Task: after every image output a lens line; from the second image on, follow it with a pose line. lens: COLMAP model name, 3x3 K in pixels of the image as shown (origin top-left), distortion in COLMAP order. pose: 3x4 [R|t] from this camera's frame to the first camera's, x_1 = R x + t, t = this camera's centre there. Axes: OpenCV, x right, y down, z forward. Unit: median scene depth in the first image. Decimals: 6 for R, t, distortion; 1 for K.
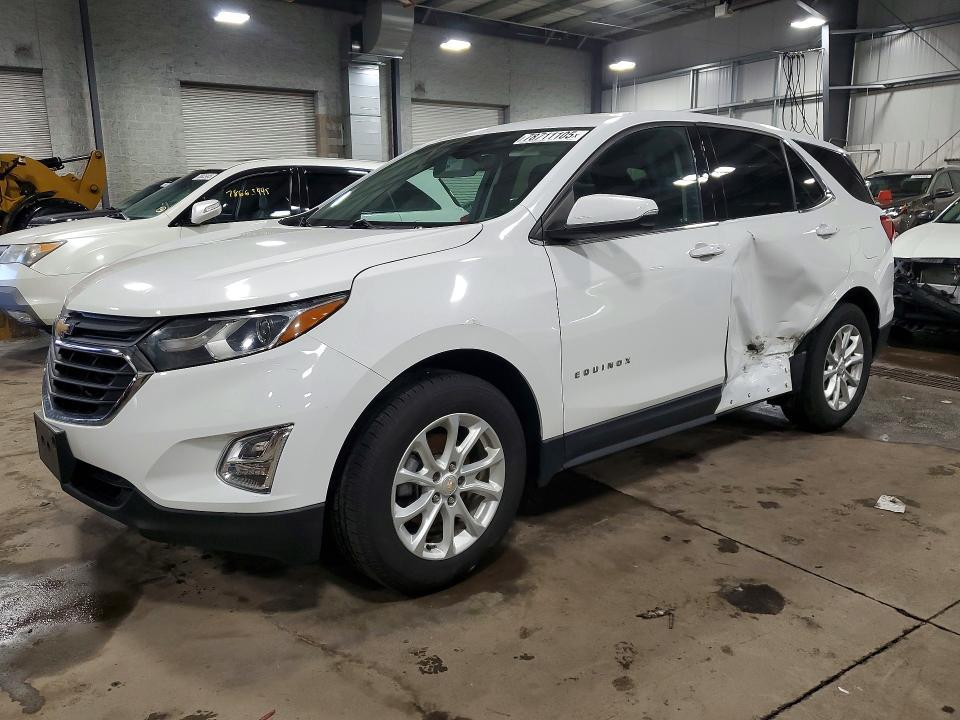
lens RADIAL K [[741.9, 0, 480.0], [0, 741.9, 360.0], [0, 0, 1]] dist [0.012449, 0.007460]
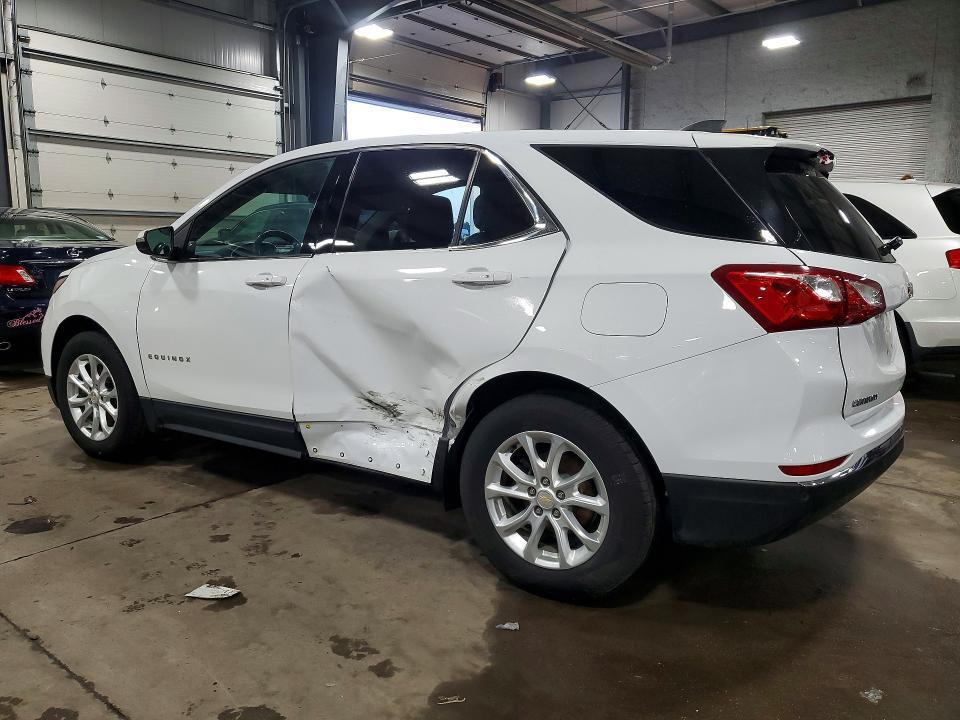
lens RADIAL K [[764.6, 0, 480.0], [0, 764.6, 360.0], [0, 0, 1]] dist [0.004222, 0.004930]
pose [[0.274437, 0.165871, -0.947191, 1.390808], [-0.200070, 0.973304, 0.112476, -0.216188], [0.940562, 0.158637, 0.300296, 0.971897]]
